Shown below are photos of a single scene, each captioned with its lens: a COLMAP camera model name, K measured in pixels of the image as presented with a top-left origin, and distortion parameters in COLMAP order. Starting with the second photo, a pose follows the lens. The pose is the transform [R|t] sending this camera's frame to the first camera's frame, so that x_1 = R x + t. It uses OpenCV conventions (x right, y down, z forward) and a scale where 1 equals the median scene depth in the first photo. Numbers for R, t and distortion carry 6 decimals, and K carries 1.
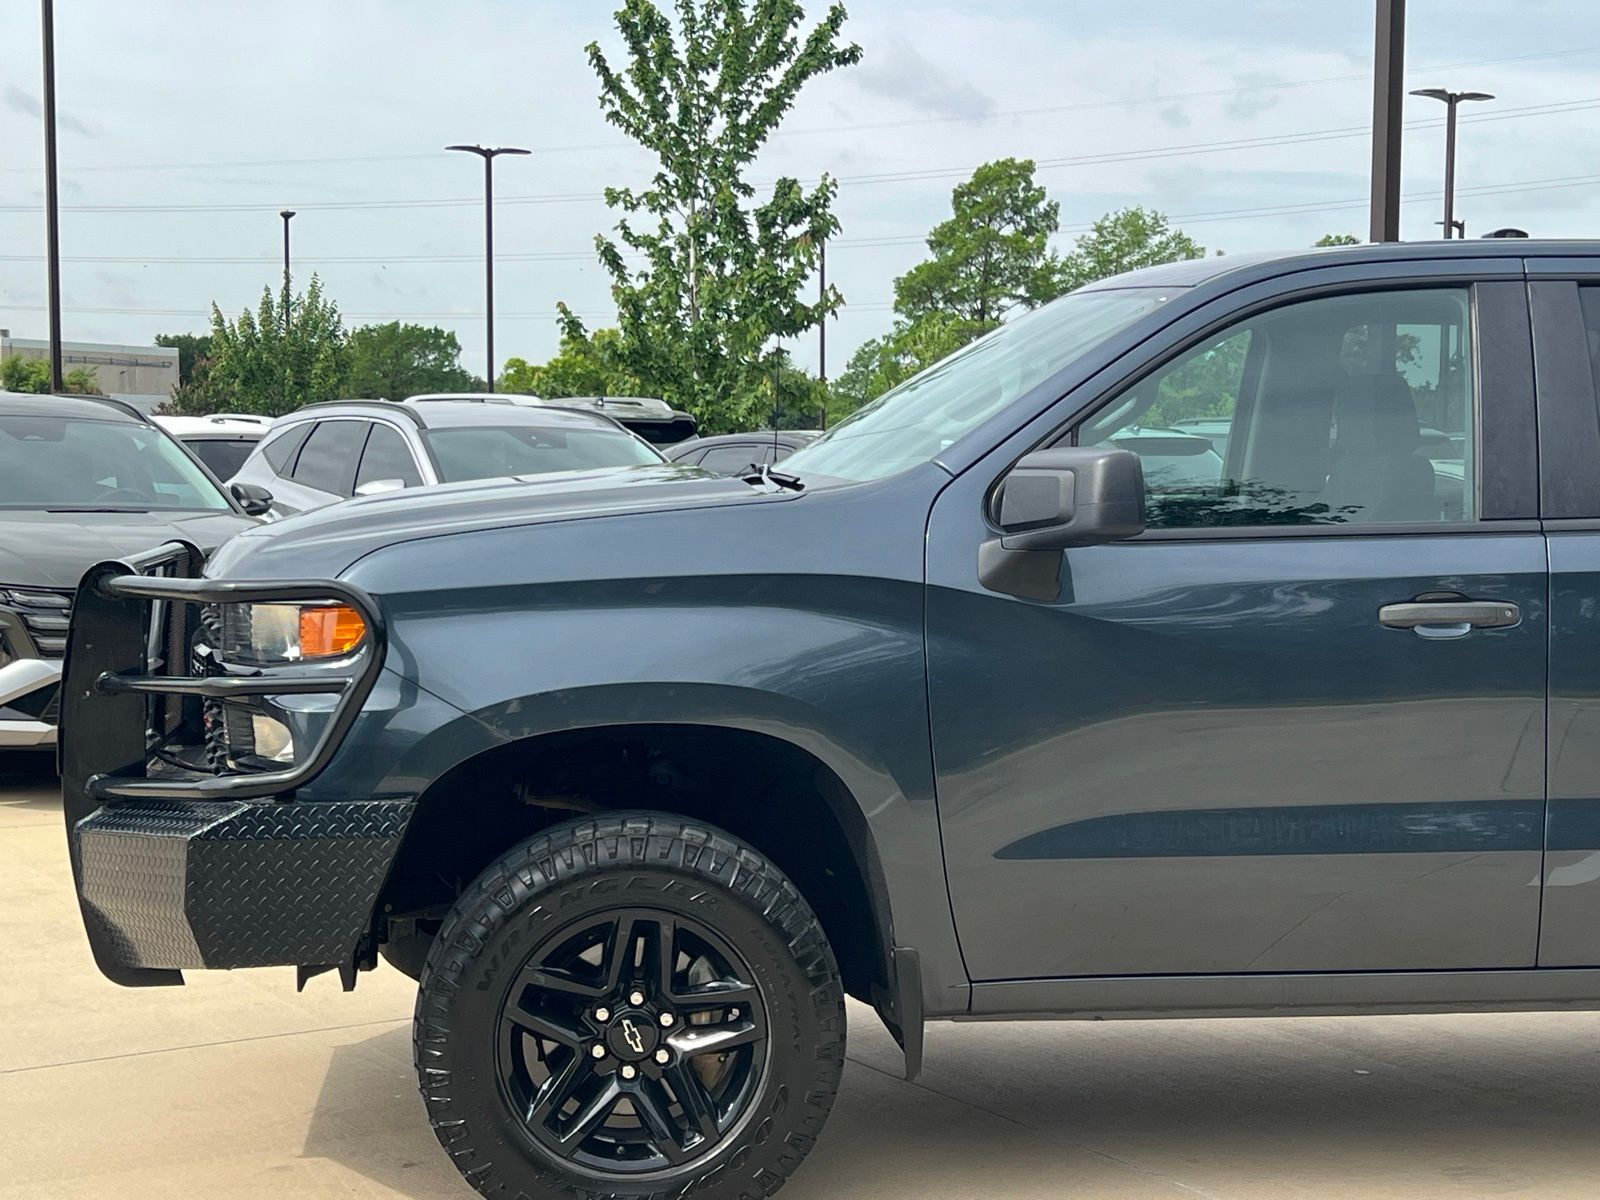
lens RADIAL K [[2507.7, 0, 845.8], [0, 2507.7, 627.6], [0, 0, 1]] dist [0.225431, -0.777657]
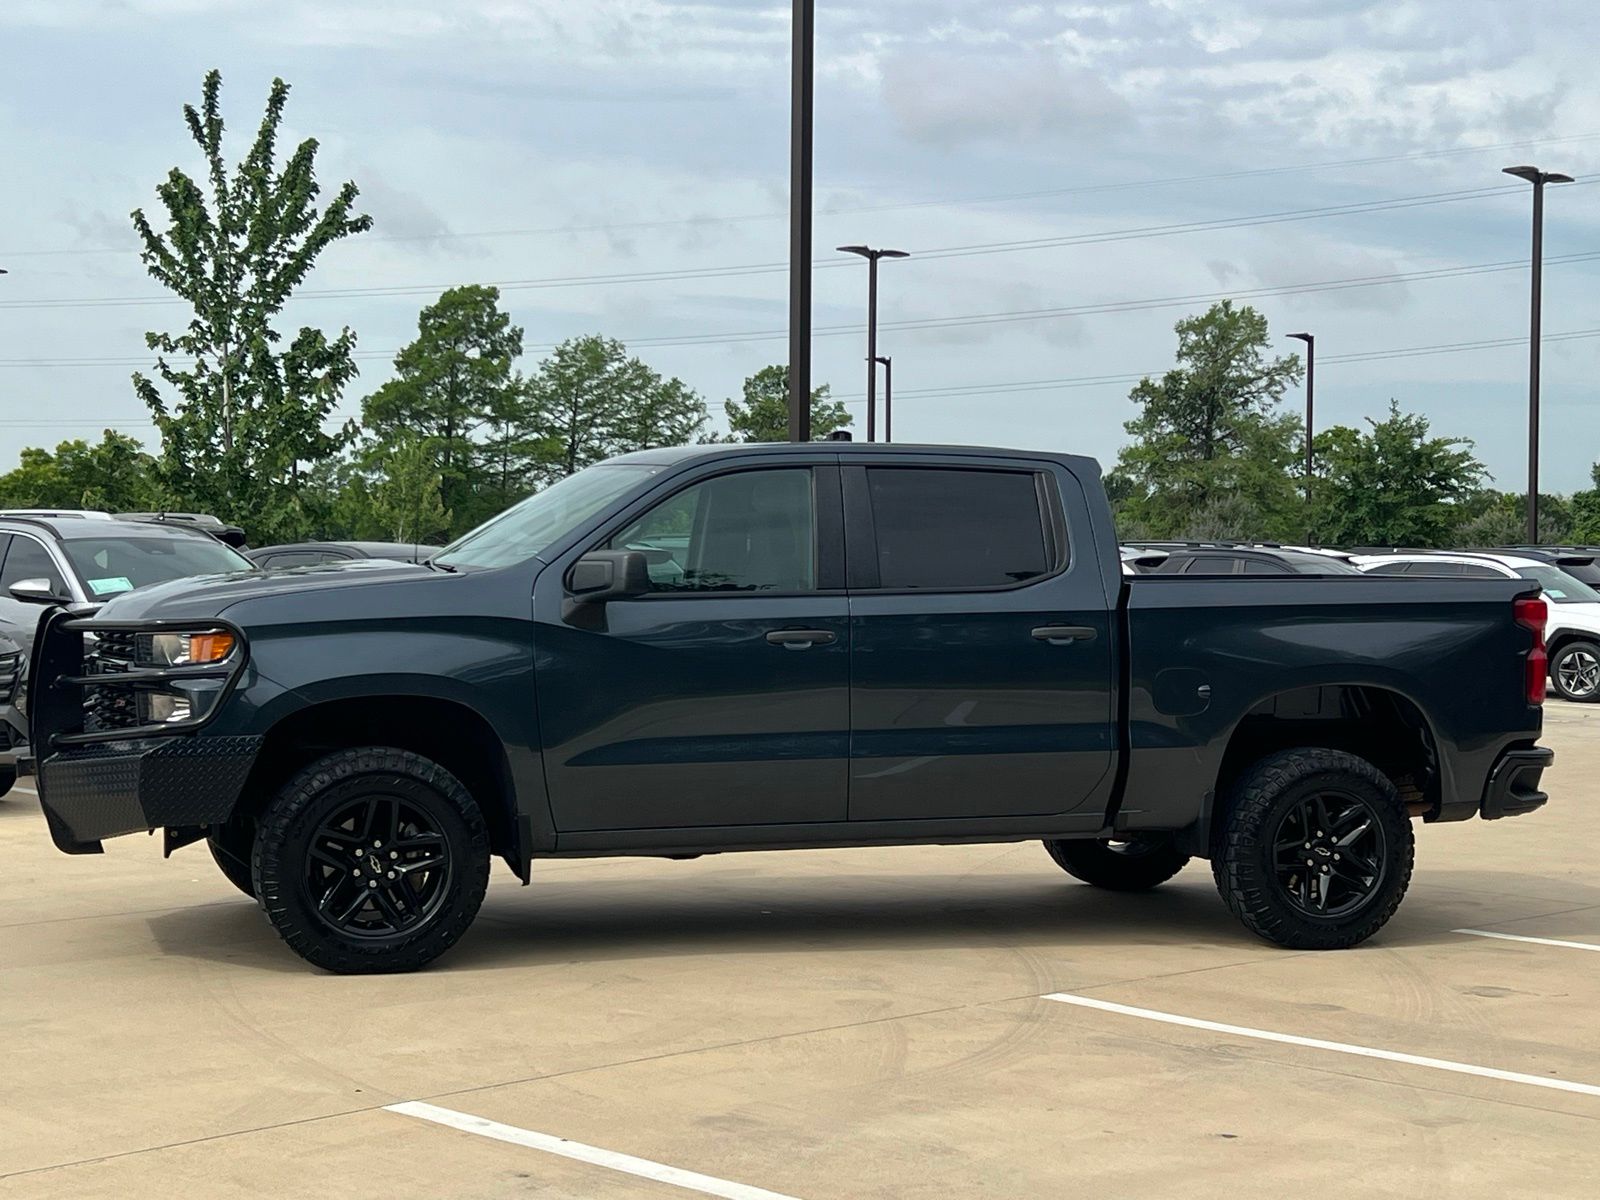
lens RADIAL K [[2495.9, 0, 791.6], [0, 2495.9, 601.6], [0, 0, 1]] dist [0.155624, 0.041192]
pose [[0.981404, -0.001245, 0.191952, -0.028293], [0.011817, 0.998474, -0.053937, 0.014653], [-0.191592, 0.055203, 0.979921, -0.181283]]
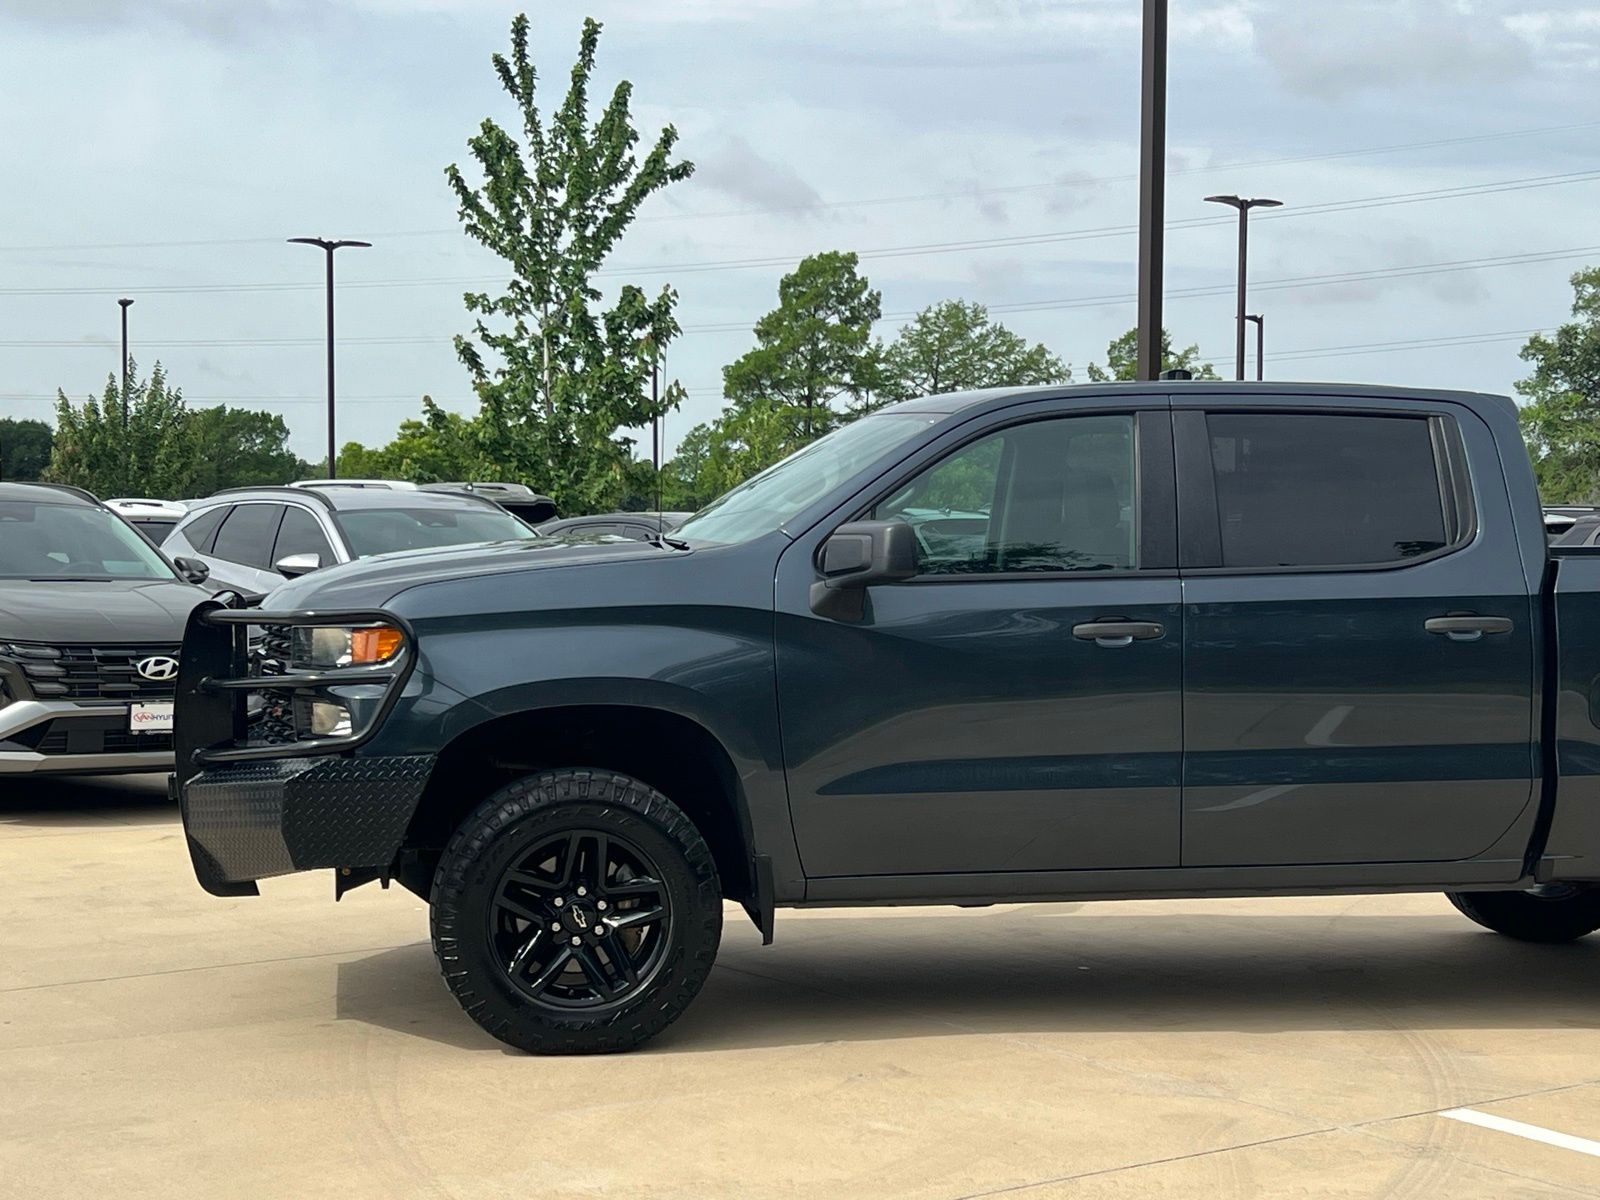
lens RADIAL K [[2496.5, 0, 829.3], [0, 2496.5, 621.1], [0, 0, 1]] dist [0.240816, -0.845976]
pose [[0.998081, -0.004464, 0.061760, -0.005683], [0.006629, 0.999369, -0.034893, 0.008287], [-0.061565, 0.035236, 0.997481, -0.099944]]
